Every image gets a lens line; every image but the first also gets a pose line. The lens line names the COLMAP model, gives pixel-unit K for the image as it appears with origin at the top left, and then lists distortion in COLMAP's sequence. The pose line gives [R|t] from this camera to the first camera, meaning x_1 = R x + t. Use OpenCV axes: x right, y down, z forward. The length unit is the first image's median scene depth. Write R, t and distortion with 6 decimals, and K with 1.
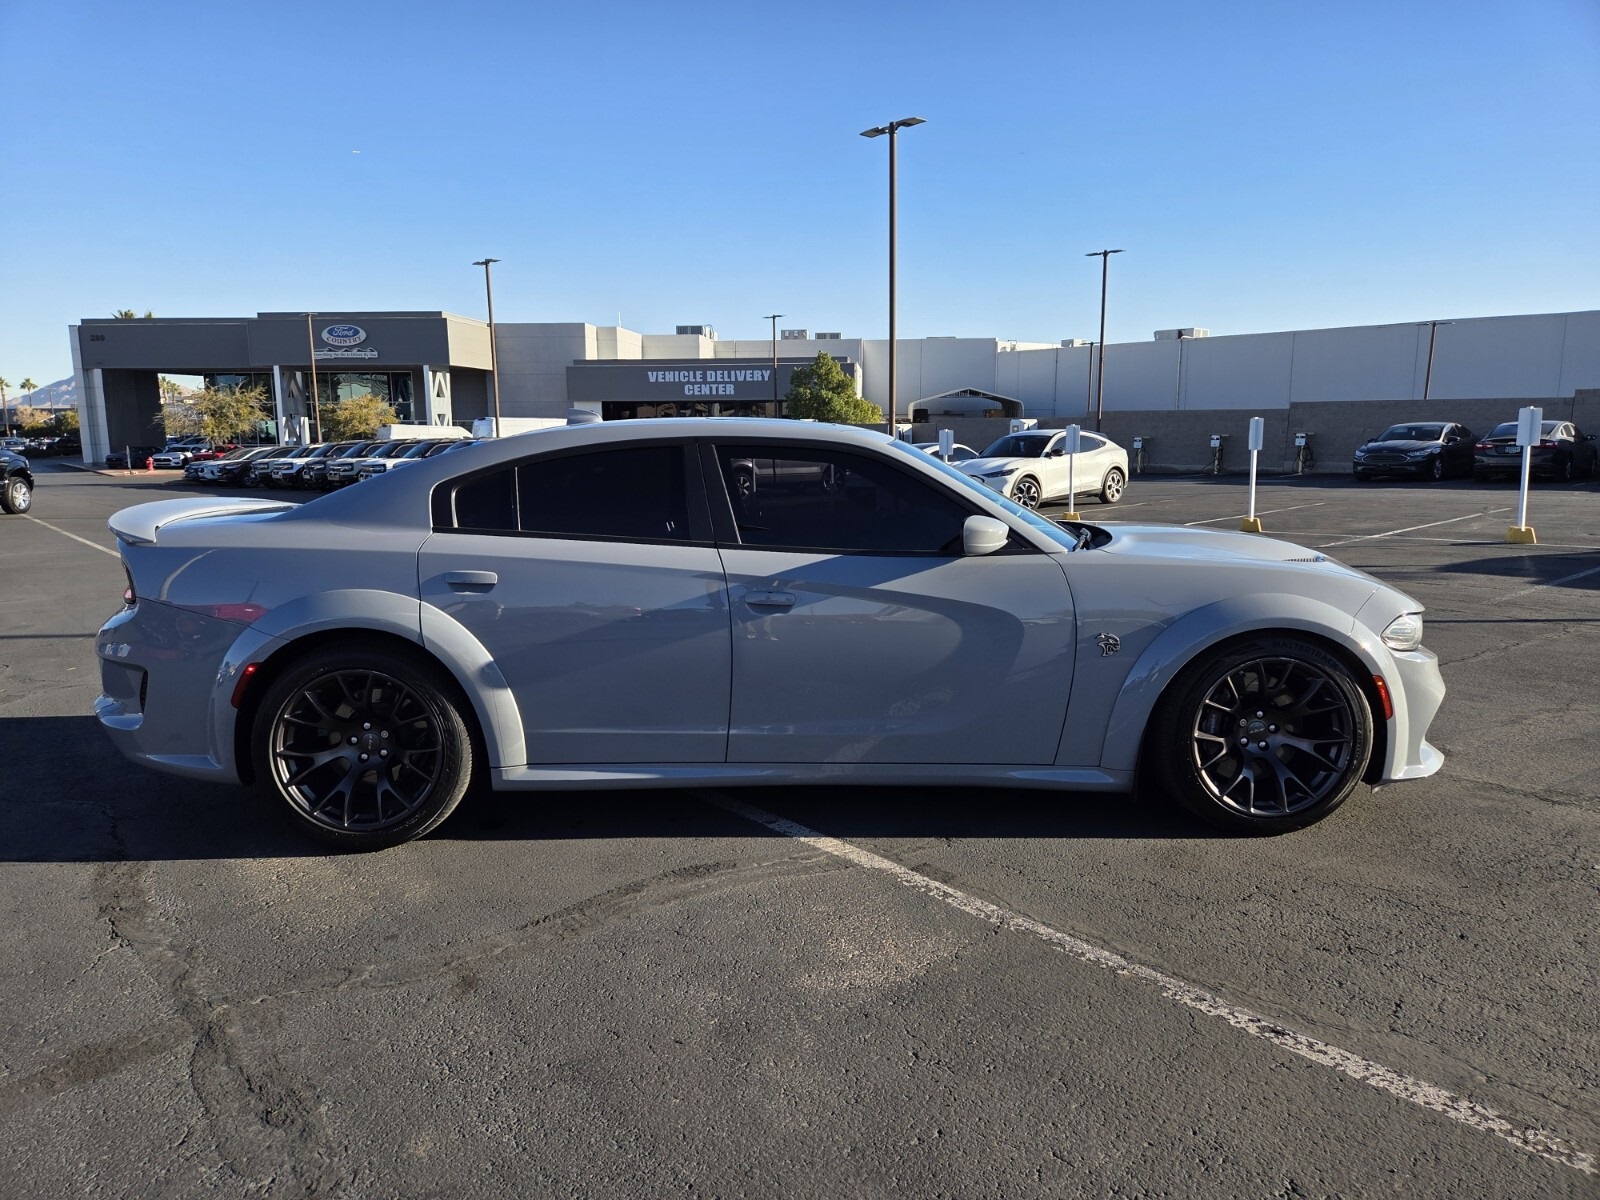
lens RADIAL K [[1064.6, 0, 800.0], [0, 1064.6, 600.0], [0, 0, 1]] dist [0.078119, -0.069244]
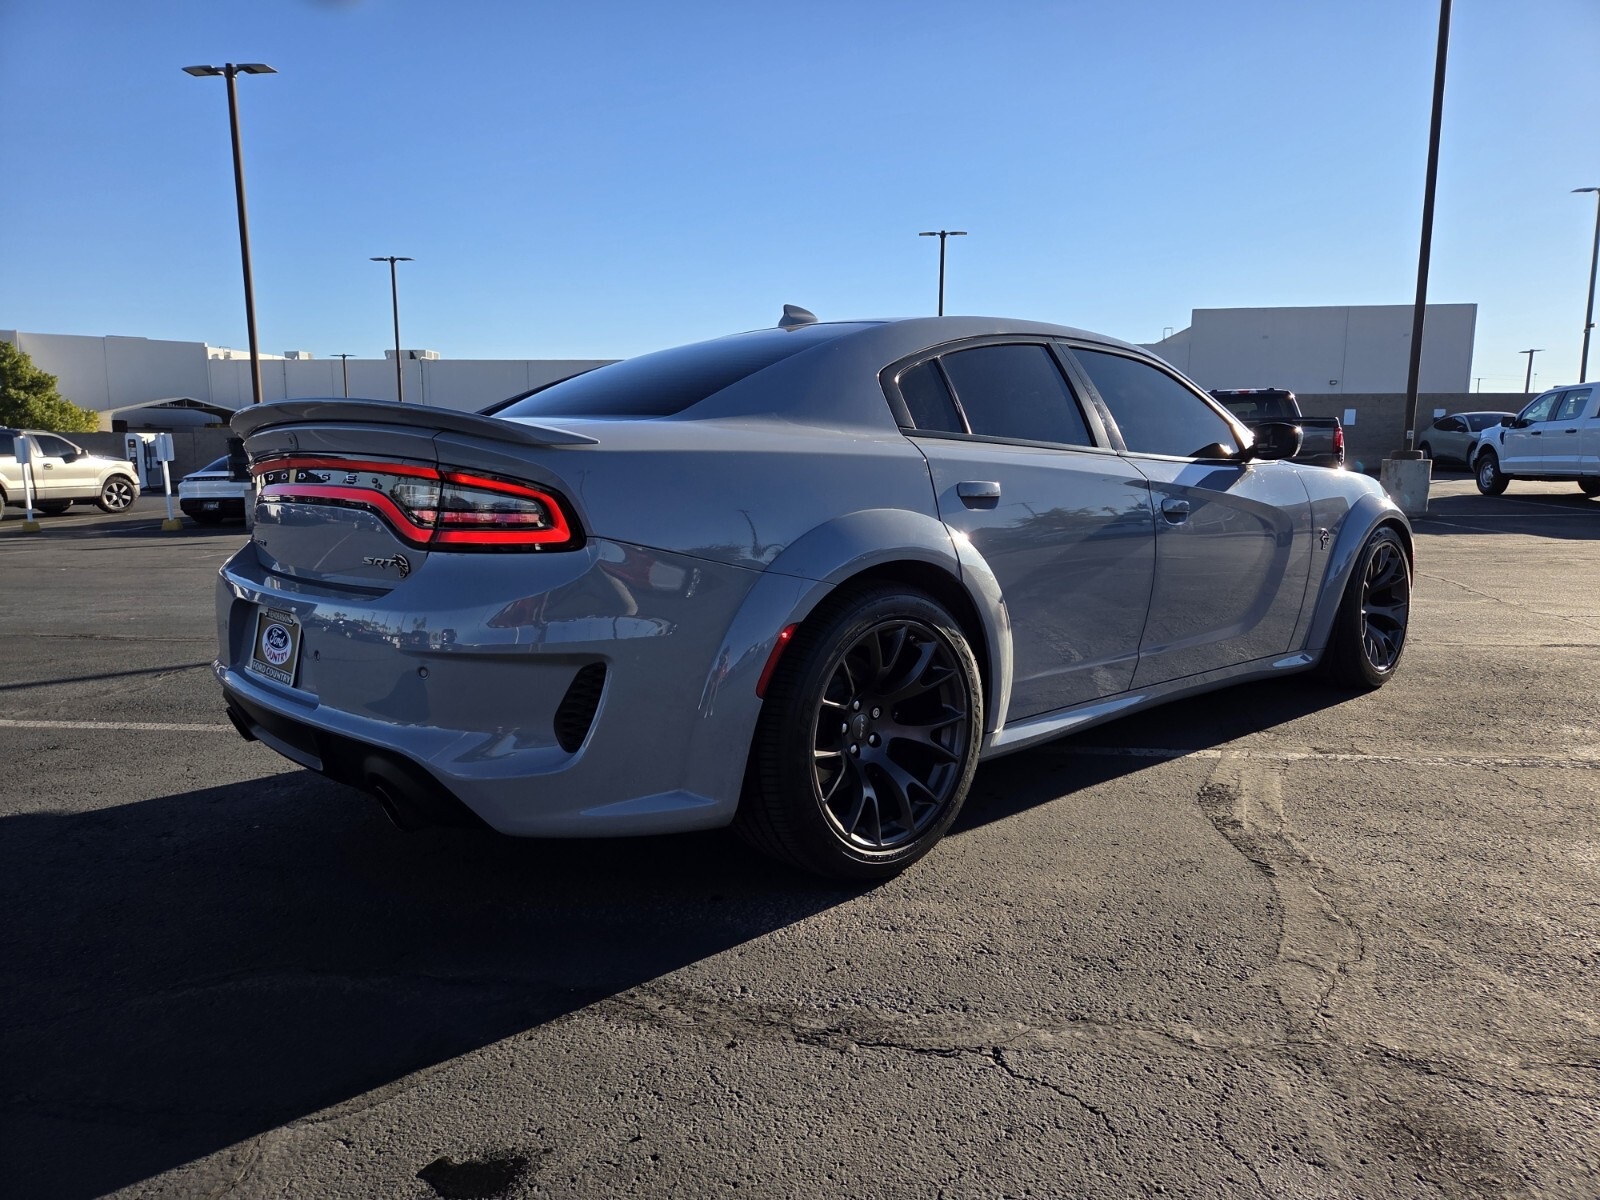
lens RADIAL K [[1064.6, 0, 800.0], [0, 1064.6, 600.0], [0, 0, 1]] dist [0.078119, -0.069244]
pose [[0.751313, -0.085032, 0.654445, -0.171164], [0.101415, 0.994762, 0.012823, 0.006669], [-0.652107, 0.056736, 0.756001, 0.093586]]
